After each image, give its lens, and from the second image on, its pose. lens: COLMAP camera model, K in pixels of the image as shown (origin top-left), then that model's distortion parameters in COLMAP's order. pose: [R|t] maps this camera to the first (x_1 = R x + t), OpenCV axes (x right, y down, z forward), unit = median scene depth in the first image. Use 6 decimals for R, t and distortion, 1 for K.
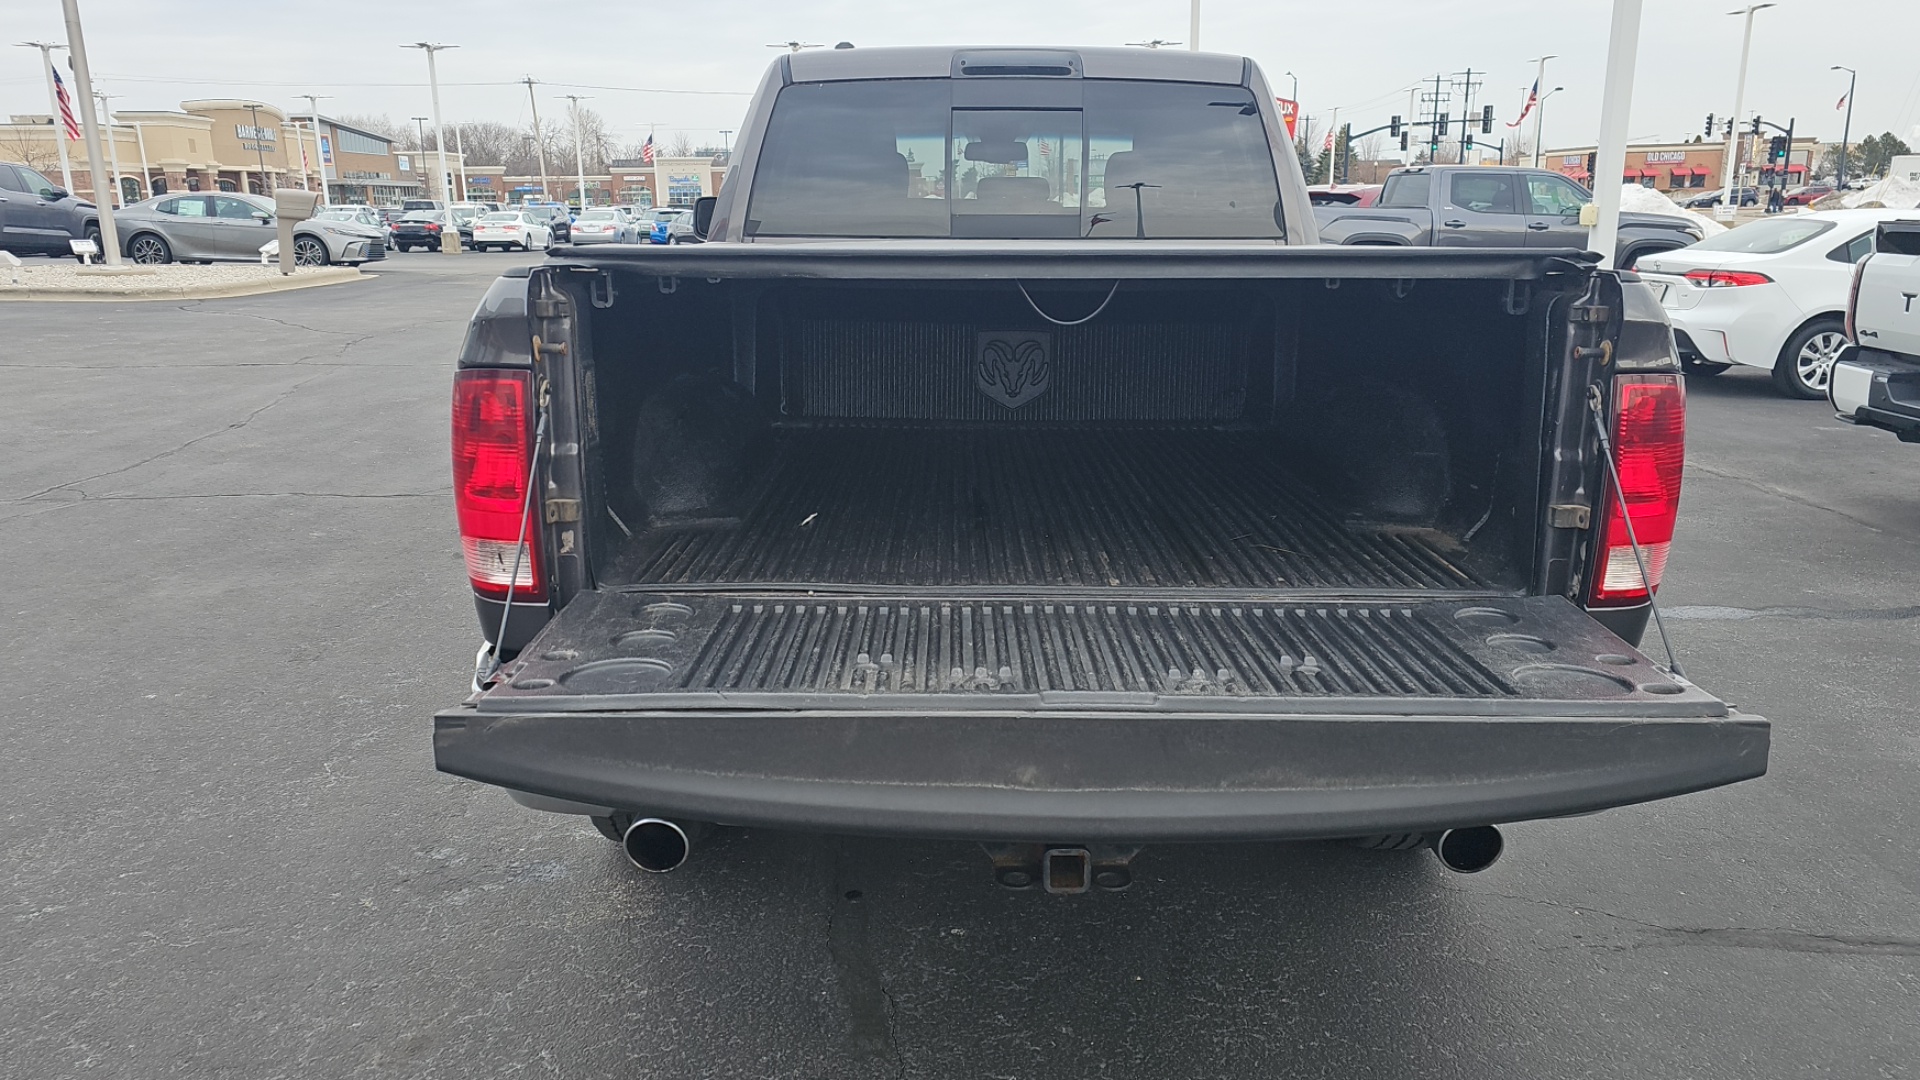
lens RADIAL K [[1368.8, 0, 965.3], [0, 1368.8, 566.0], [0, 0, 1]] dist [0.049673, -0.020866]
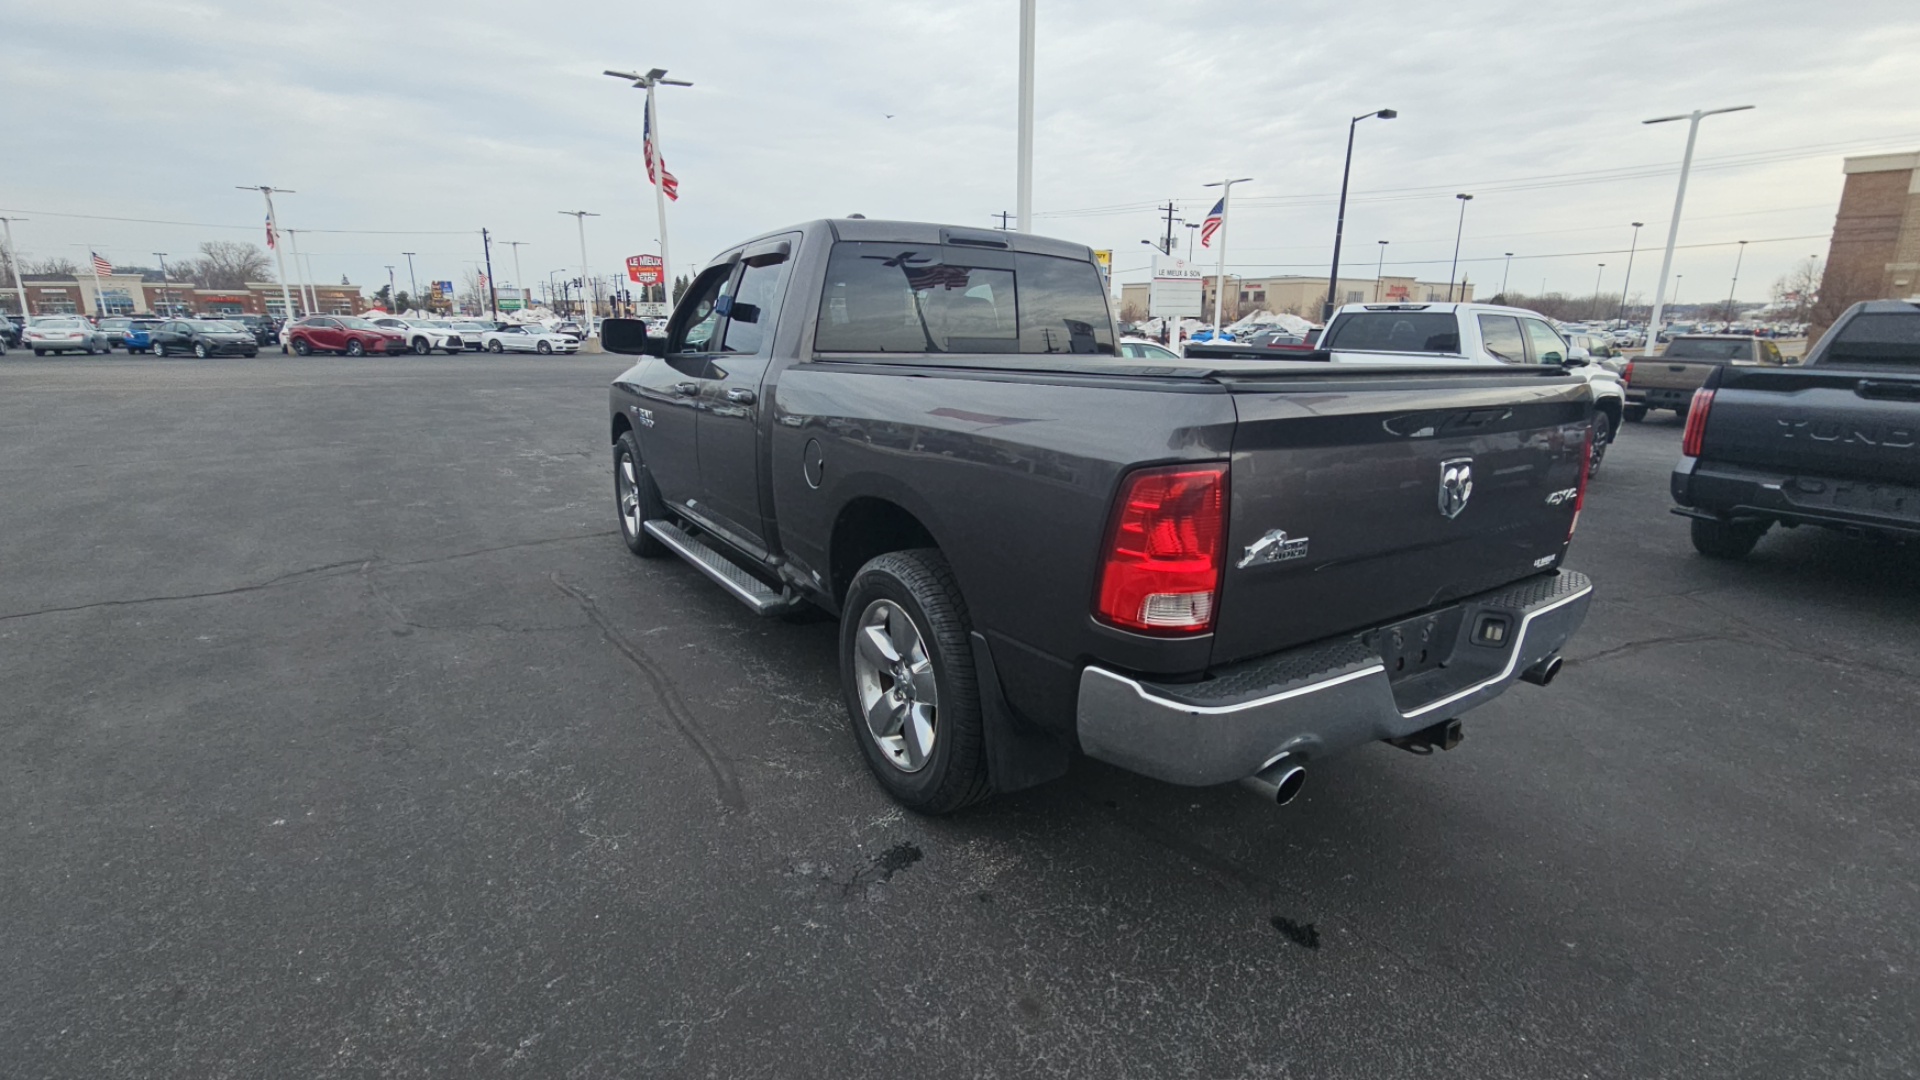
lens RADIAL K [[851.6, 0, 980.6], [0, 851.6, 546.1], [0, 0, 1]] dist [0.008702, -0.006517]
pose [[0.832000, -0.122354, 0.541115, -0.105737], [0.124130, 0.991704, 0.033381, -0.012986], [-0.540710, 0.039395, 0.840286, 0.047874]]
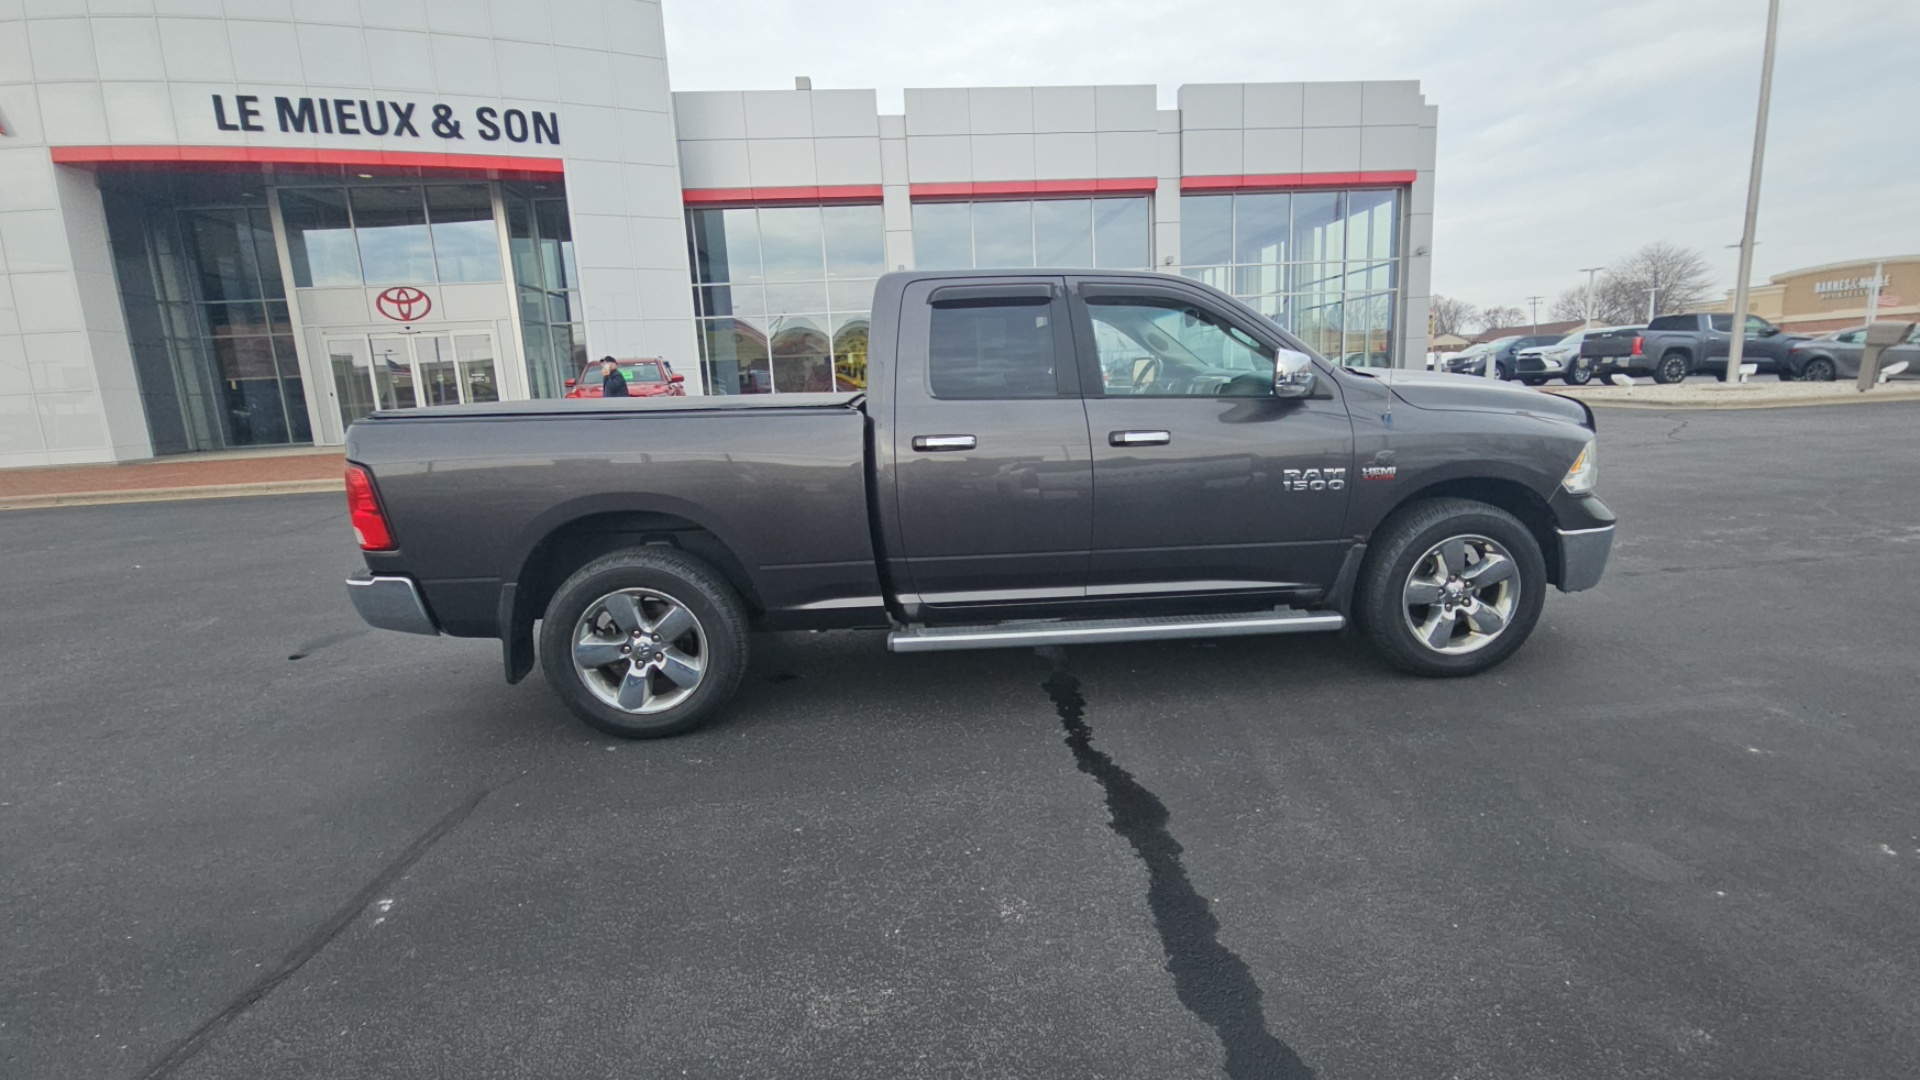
lens RADIAL K [[851.6, 0, 984.6], [0, 851.6, 552.0], [0, 0, 1]] dist [0.008702, -0.006517]
pose [[0.074065, 0.204042, -0.976156, 0.243769], [-0.212202, 0.959653, 0.184491, -0.058285], [0.974415, 0.193478, 0.114374, 0.224323]]
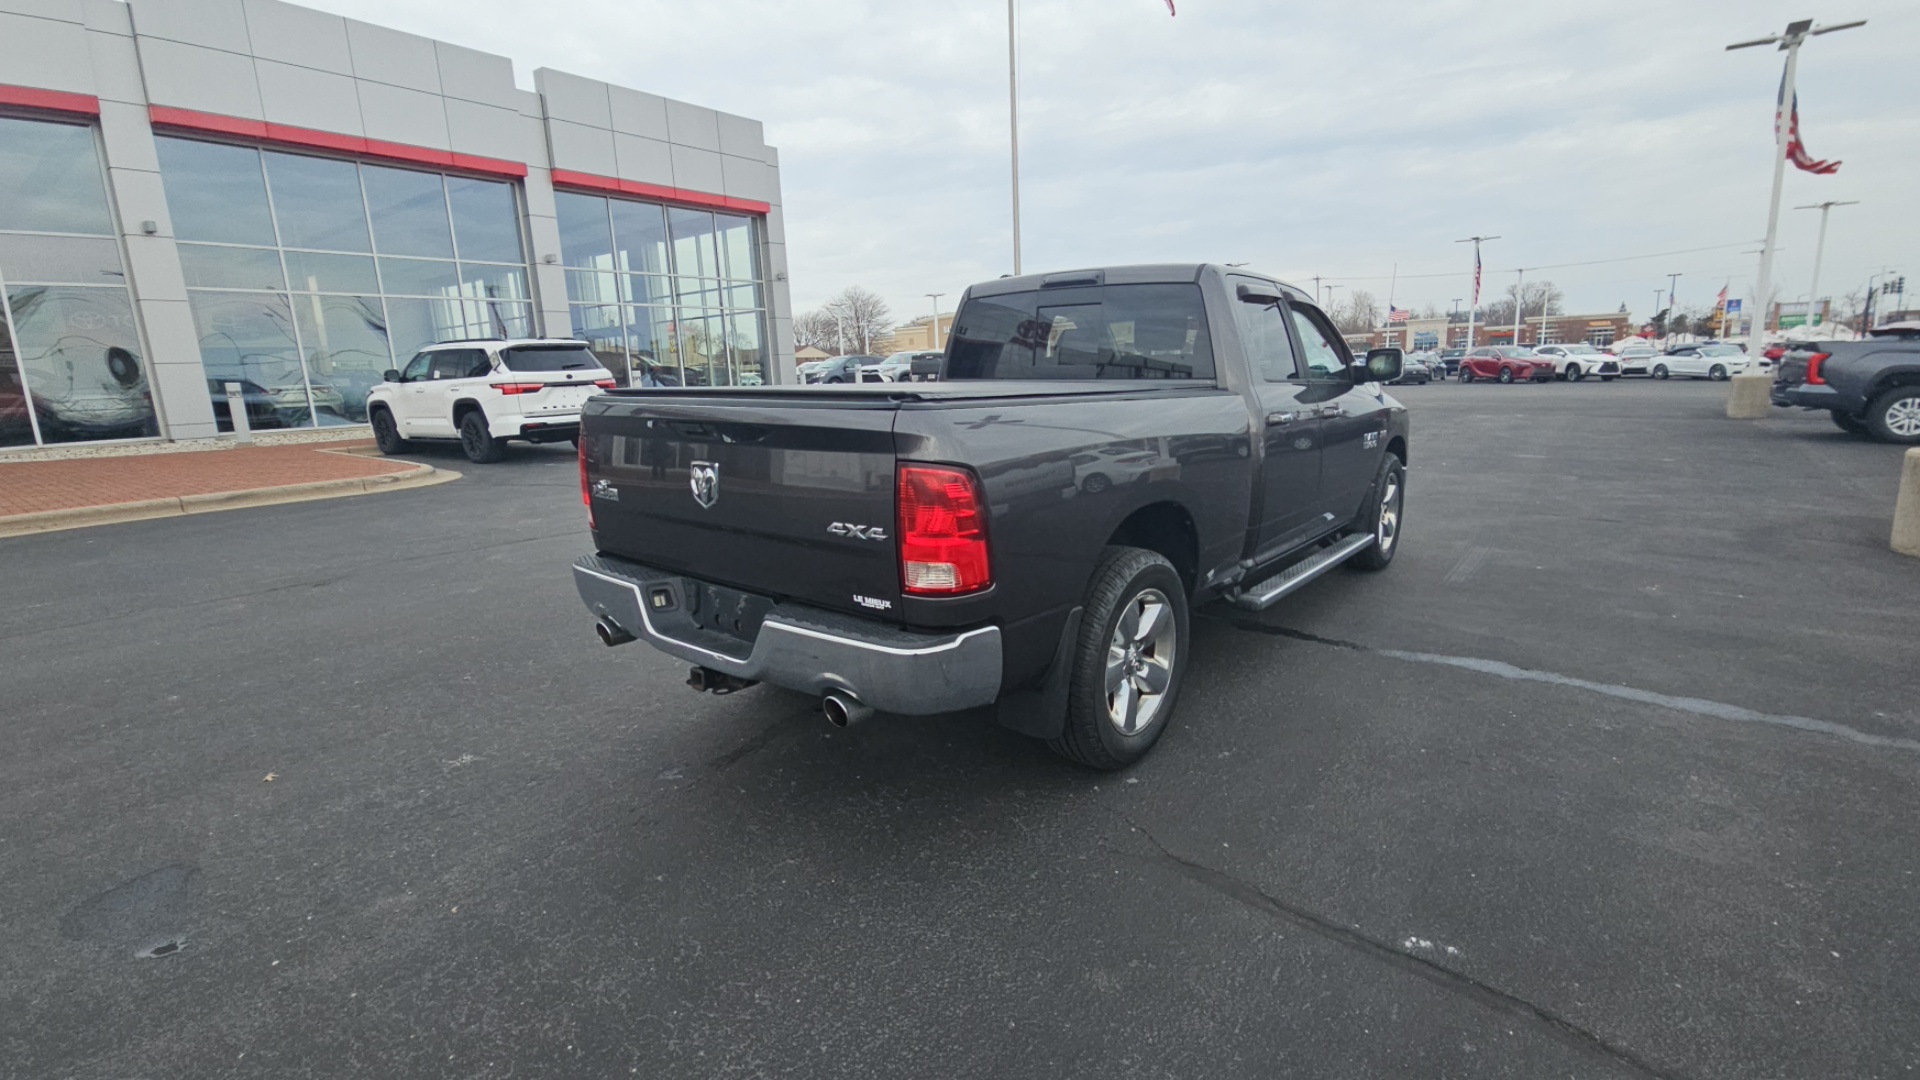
lens RADIAL K [[851.6, 0, 981.2], [0, 851.6, 548.7], [0, 0, 1]] dist [0.008702, -0.006517]
pose [[0.781027, 0.115198, -0.613780, 0.134371], [-0.135051, 0.990738, 0.014097, -0.006570], [0.609719, 0.071882, 0.789351, 0.024105]]
